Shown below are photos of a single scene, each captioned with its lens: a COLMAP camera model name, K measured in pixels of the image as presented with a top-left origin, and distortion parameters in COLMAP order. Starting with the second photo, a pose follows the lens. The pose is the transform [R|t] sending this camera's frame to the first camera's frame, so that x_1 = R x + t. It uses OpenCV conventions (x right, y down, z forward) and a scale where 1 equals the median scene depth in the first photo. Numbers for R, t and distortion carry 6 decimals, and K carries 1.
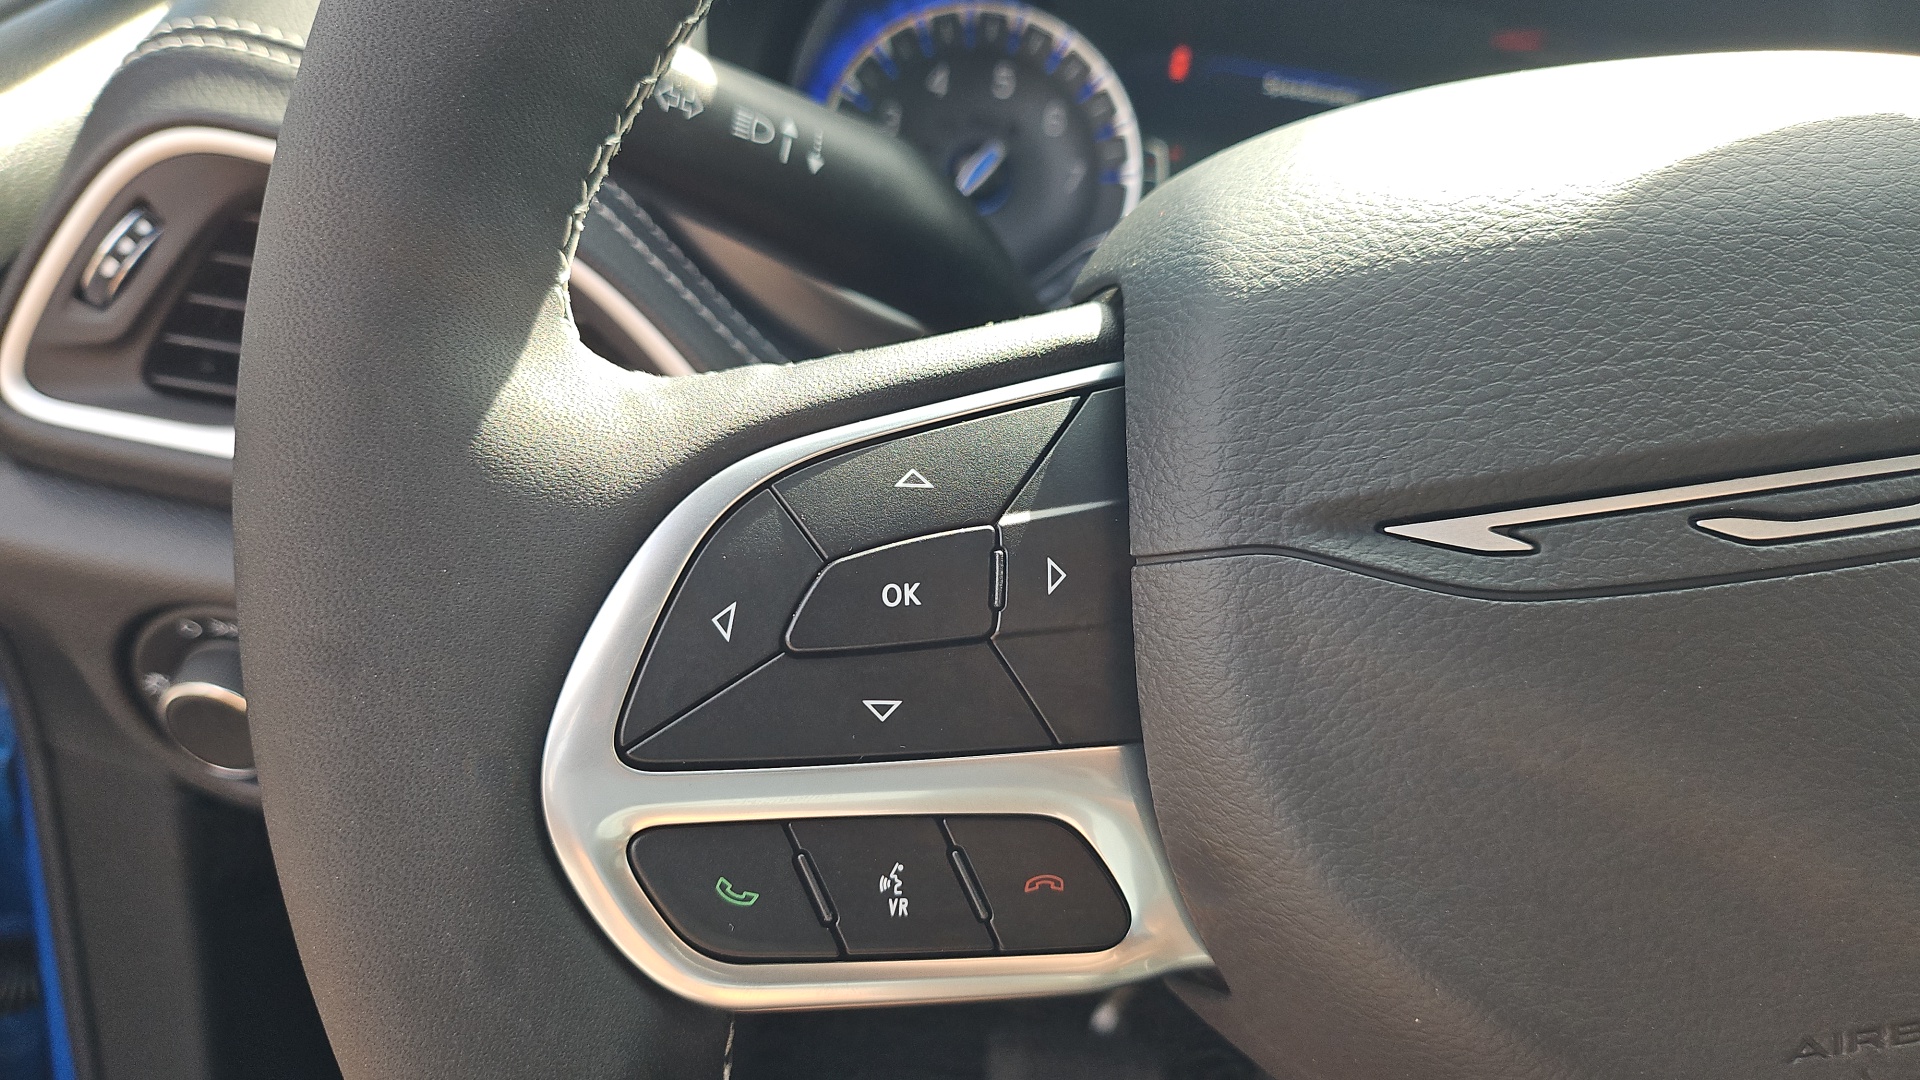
lens RADIAL K [[1382.8, 0, 960.0], [0, 1382.8, 540.0], [0, 0, 1]] dist [0.002438, 0.001768]
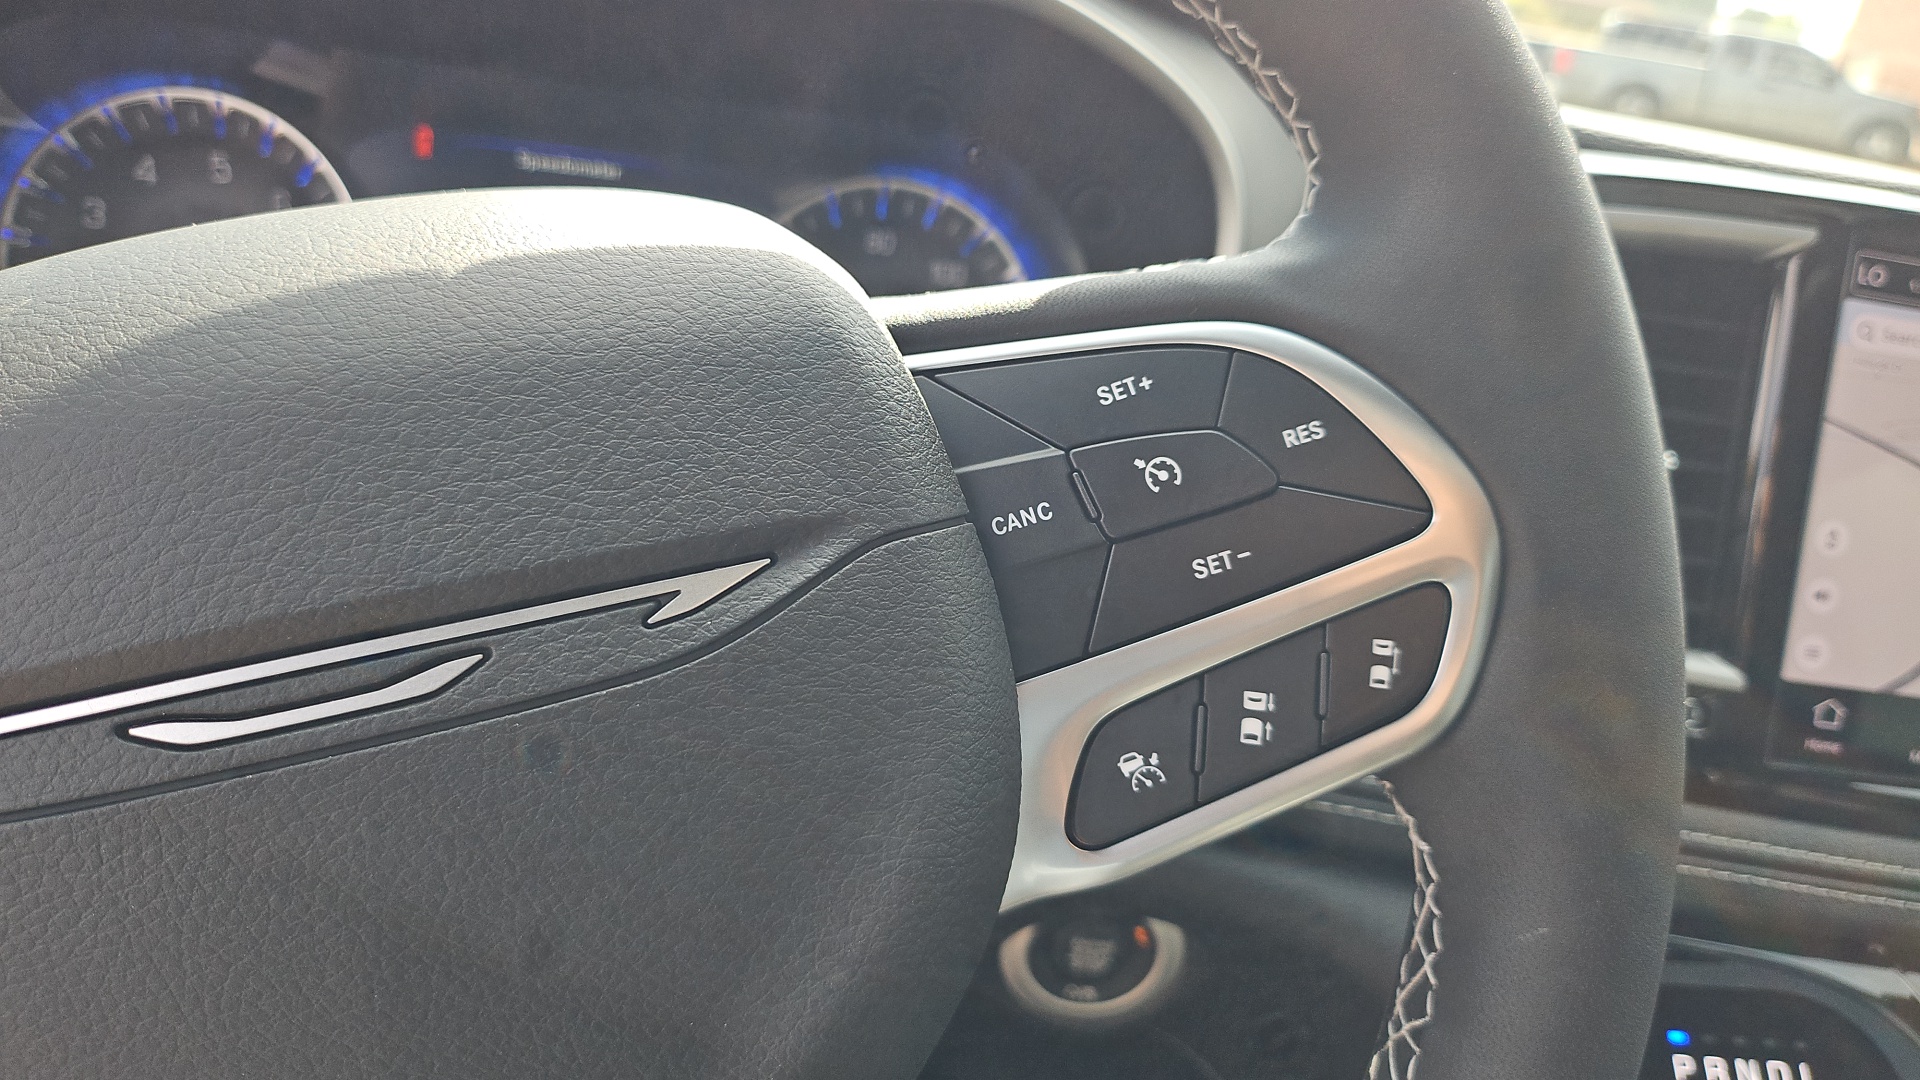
lens RADIAL K [[1372.8, 0, 960.0], [0, 1372.8, 540.0], [0, 0, 1]] dist [0.066944, -0.129931]
pose [[0.985156, -0.074304, 0.154744, 0.885086], [0.075483, 0.997146, -0.001750, -0.091193], [-0.154173, 0.013405, 0.987953, -0.020610]]
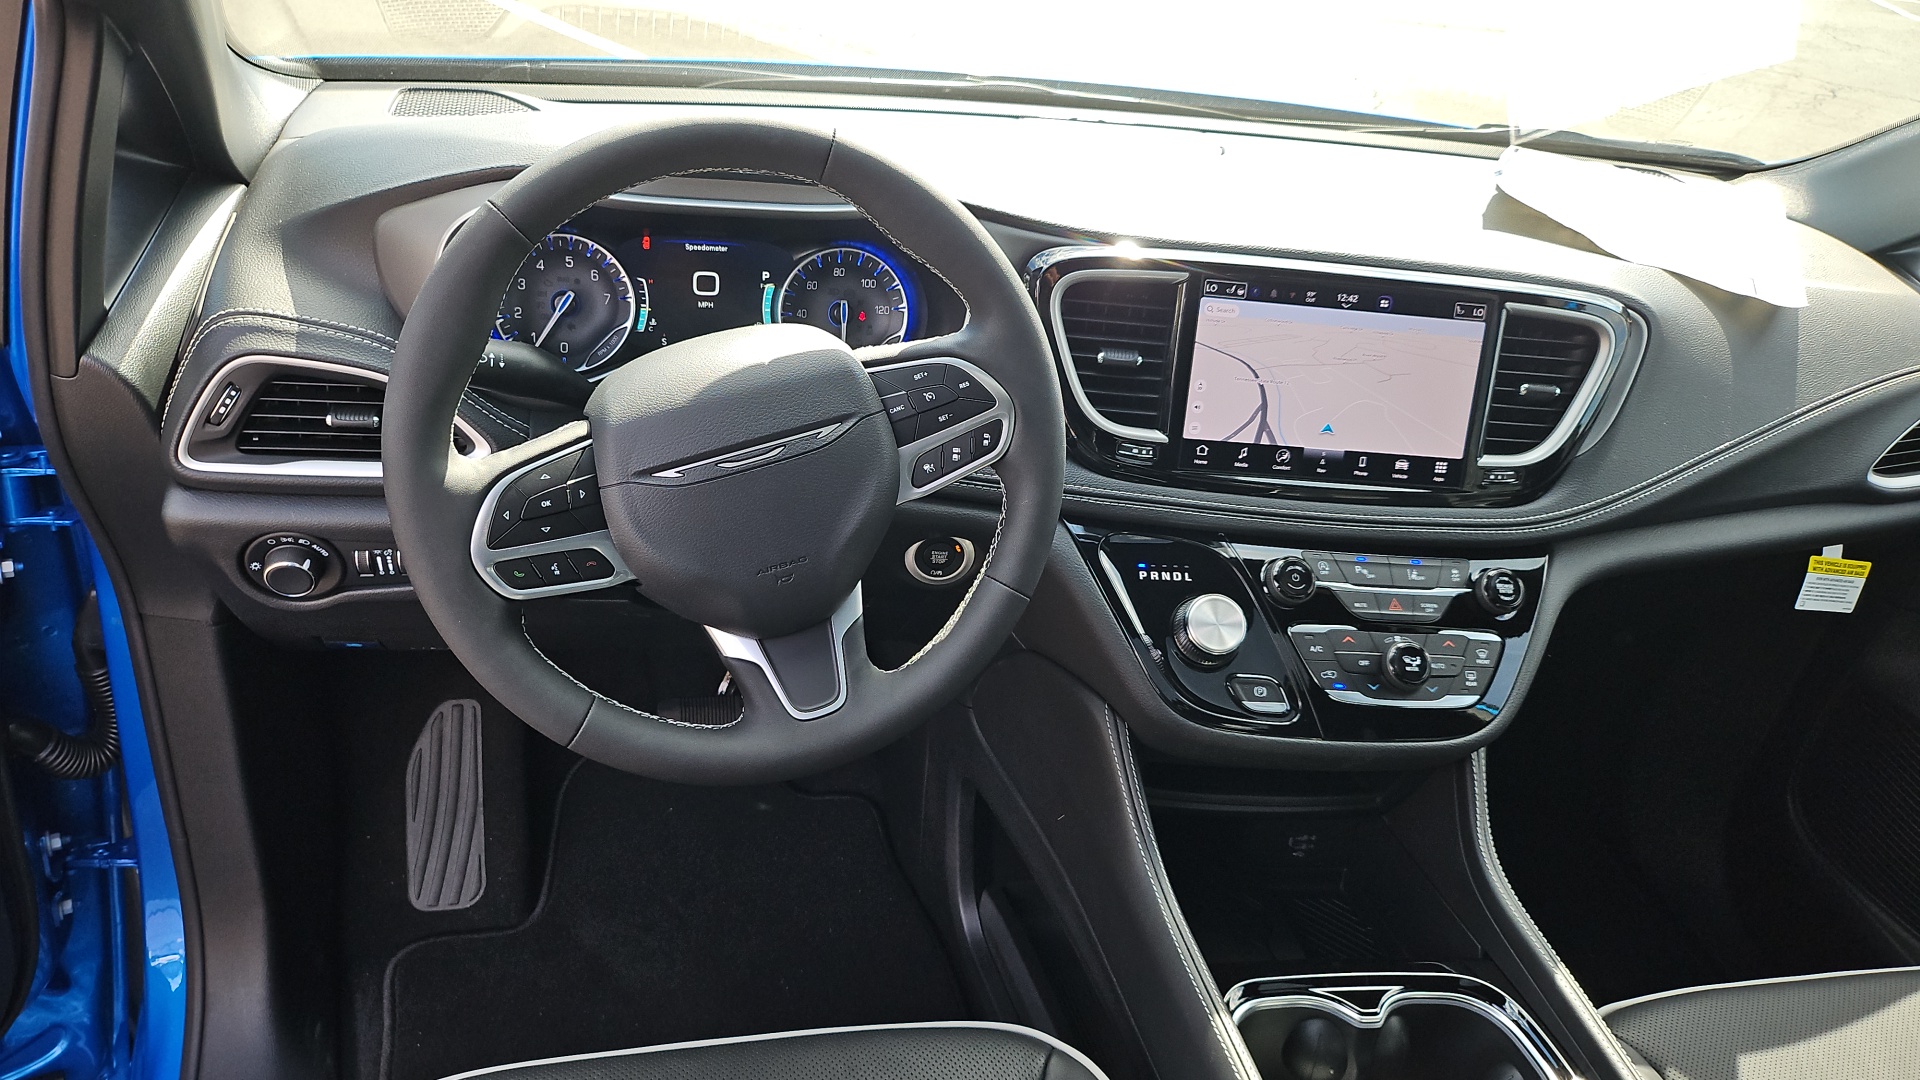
lens RADIAL K [[1354.7, 0, 966.4], [0, 1354.7, 535.5], [0, 0, 1]] dist [0.035415, -0.004486]
pose [[0.968112, -0.147467, 0.202516, 0.352548], [0.118128, 0.981593, 0.150068, -0.343012], [-0.220918, -0.121360, 0.967712, -3.411062]]
